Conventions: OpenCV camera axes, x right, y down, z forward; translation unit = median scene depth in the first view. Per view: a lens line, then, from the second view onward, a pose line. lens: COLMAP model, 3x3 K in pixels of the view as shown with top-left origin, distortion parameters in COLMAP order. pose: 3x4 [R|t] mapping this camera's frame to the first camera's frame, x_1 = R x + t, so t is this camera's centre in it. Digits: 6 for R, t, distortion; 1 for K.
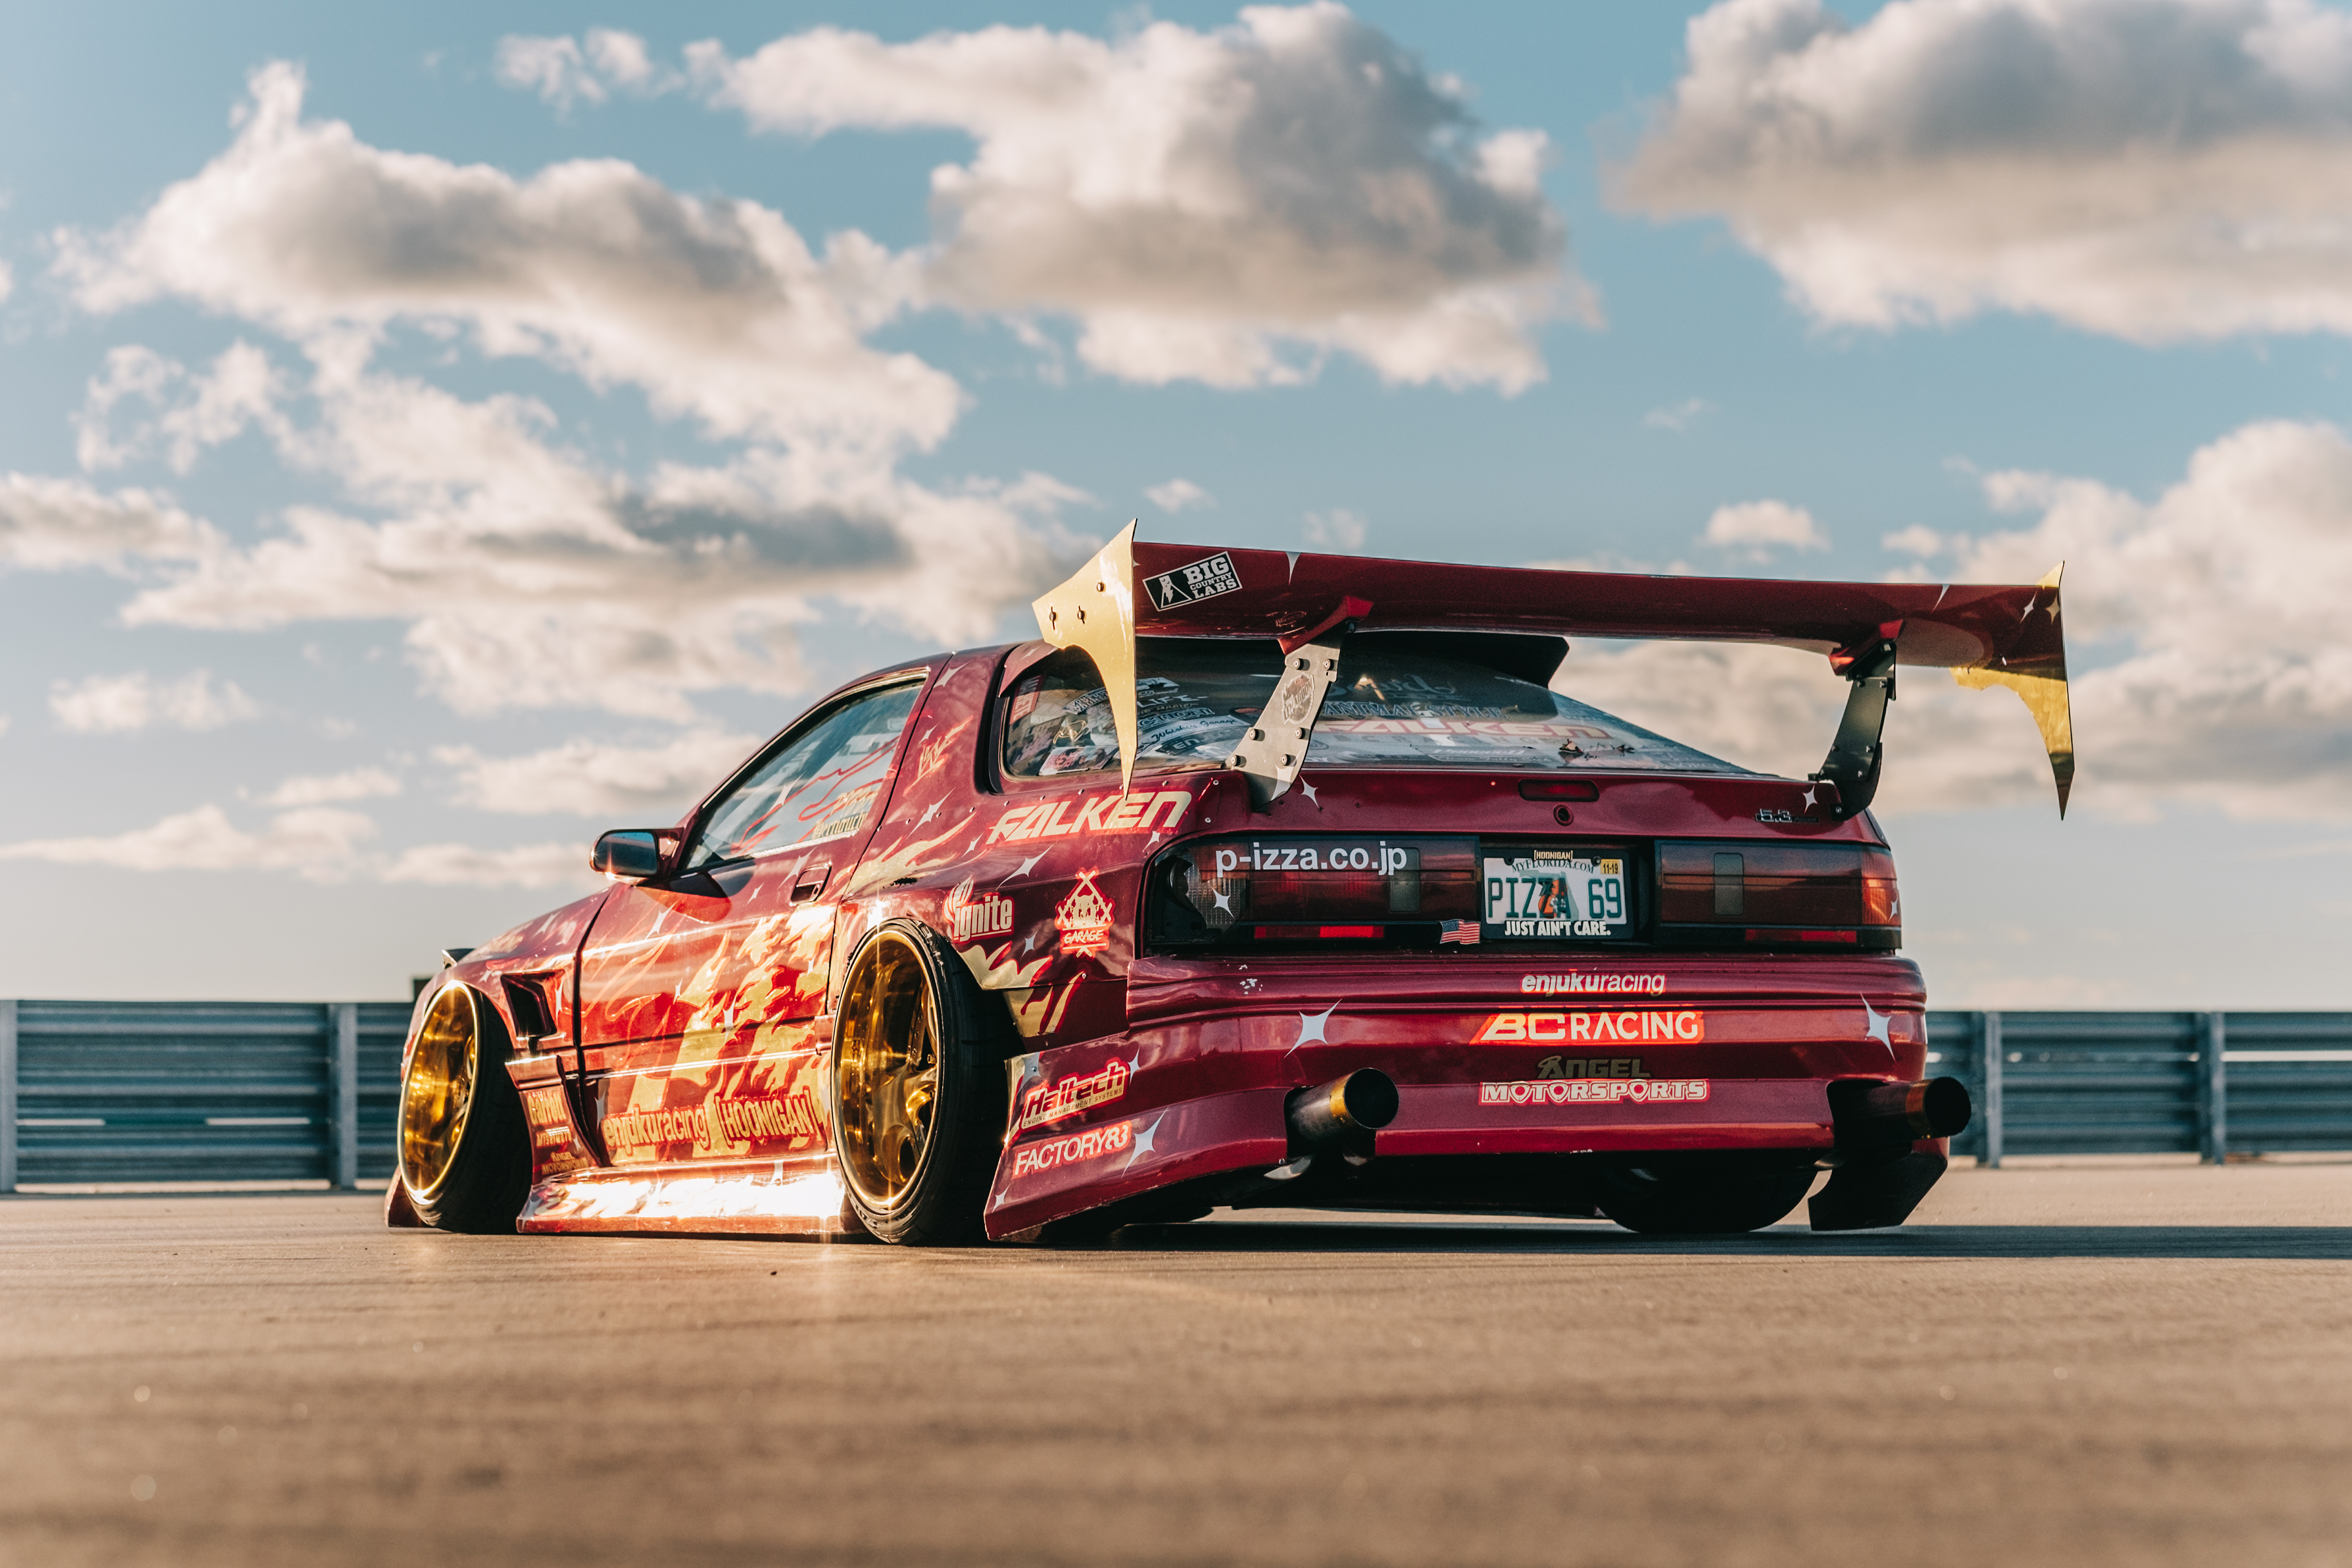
lens RADIAL K [[5782.6, 0, 1176.0], [0, 5782.6, 784.0], [0, 0, 1]] dist [0.044275, -0.656193]
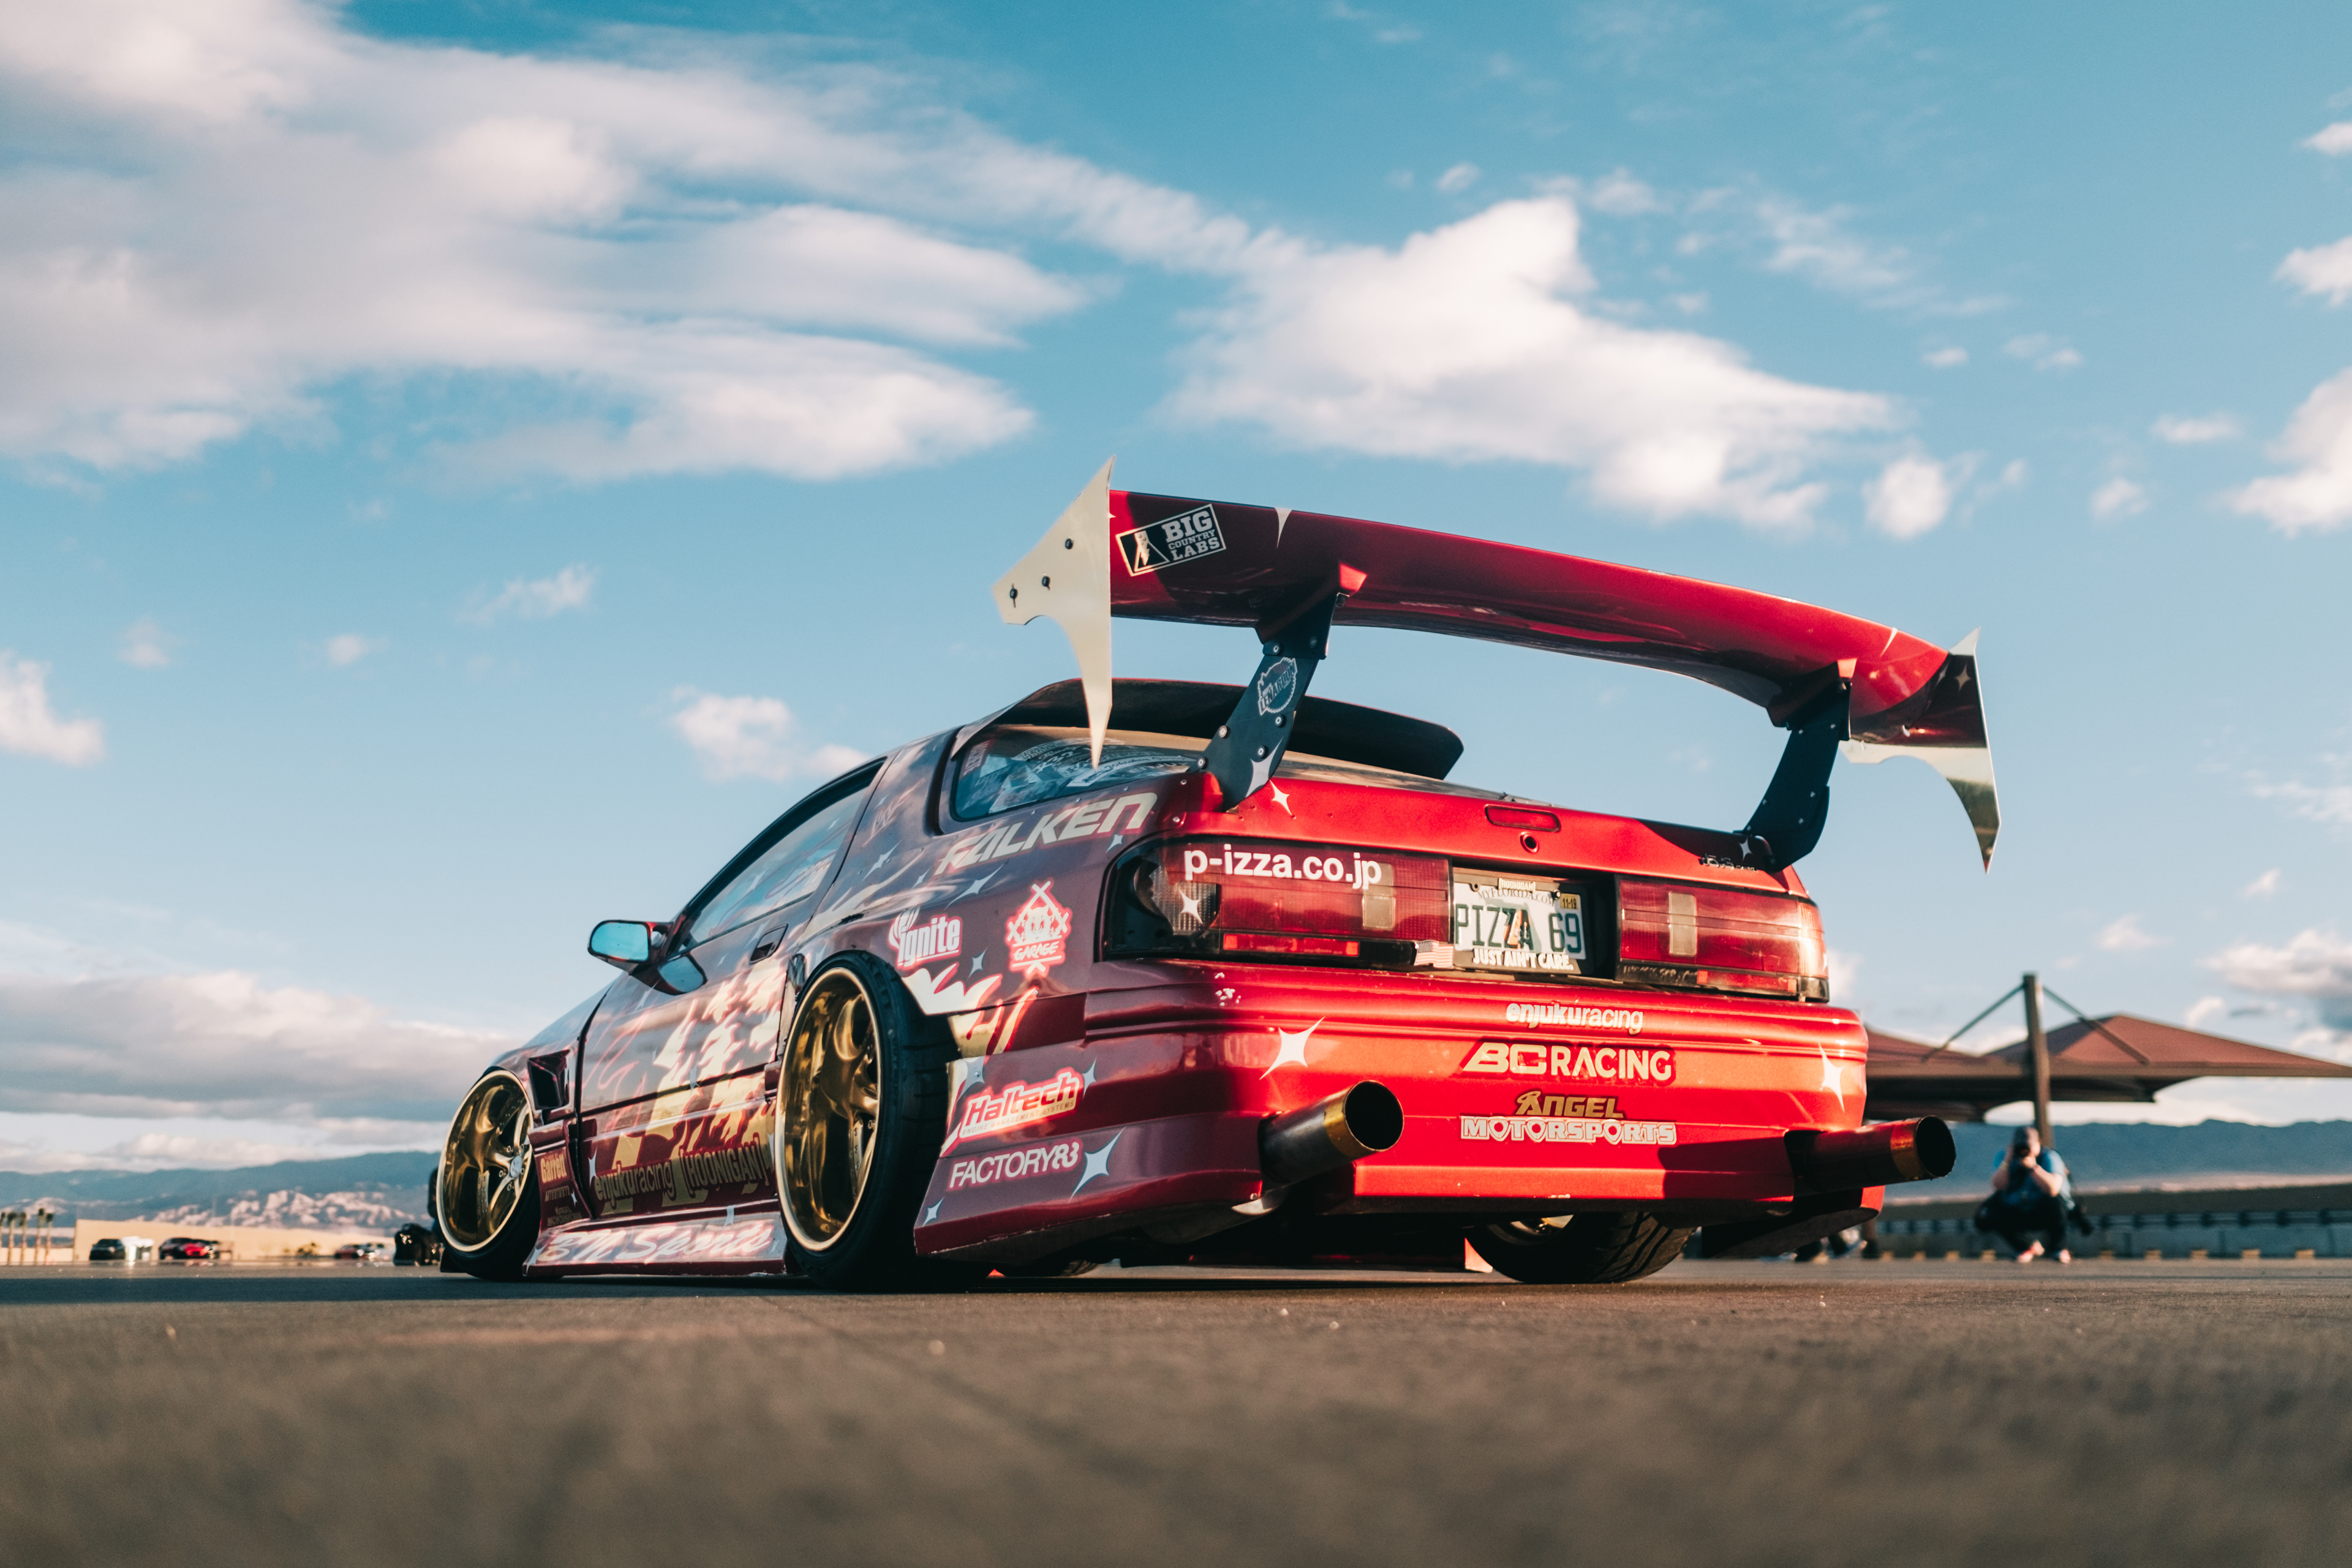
lens RADIAL K [[2220.7, 0, 1147.5], [0, 2220.7, 760.1], [0, 0, 1]] dist [0.153412, 0.000984]
pose [[0.998002, 0.021936, 0.059254, -0.019724], [-0.012991, 0.989002, -0.147330, 0.047949], [-0.061834, 0.146266, 0.987311, 0.631290]]
